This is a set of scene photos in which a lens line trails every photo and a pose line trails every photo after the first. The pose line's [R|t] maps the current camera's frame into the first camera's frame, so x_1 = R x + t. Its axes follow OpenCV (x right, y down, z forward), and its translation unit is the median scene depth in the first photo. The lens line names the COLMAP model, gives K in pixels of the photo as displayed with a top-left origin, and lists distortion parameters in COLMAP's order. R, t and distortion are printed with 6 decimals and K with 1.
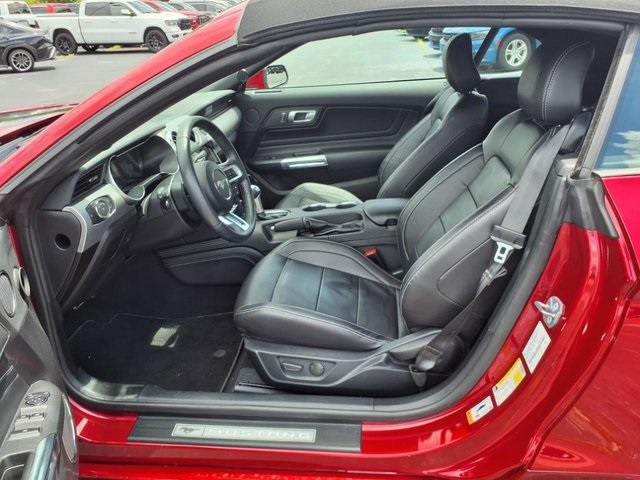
lens RADIAL K [[512.6, 0, 317.0], [0, 512.6, 237.6], [0, 0, 1]] dist [0.003598, -0.000830]
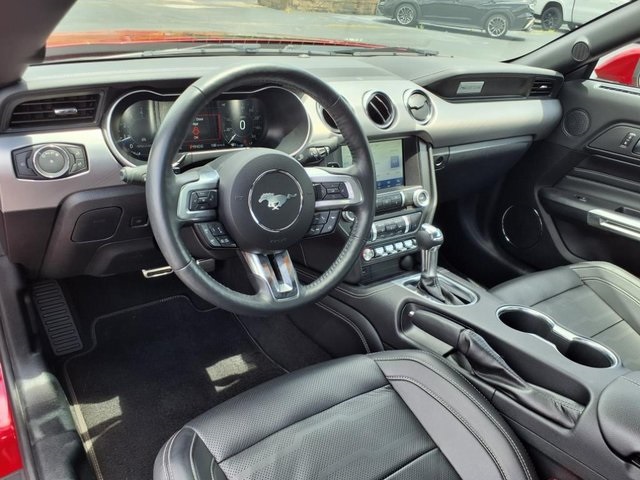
lens RADIAL K [[514.2, 0, 320.2], [0, 514.2, 241.7], [0, 0, 1]] dist [0.001405, -0.003511]
pose [[0.663175, 0.427822, -0.614139, 0.101214], [-0.401747, 0.895782, 0.190196, -0.104465], [0.631505, 0.120595, 0.765936, 0.362962]]
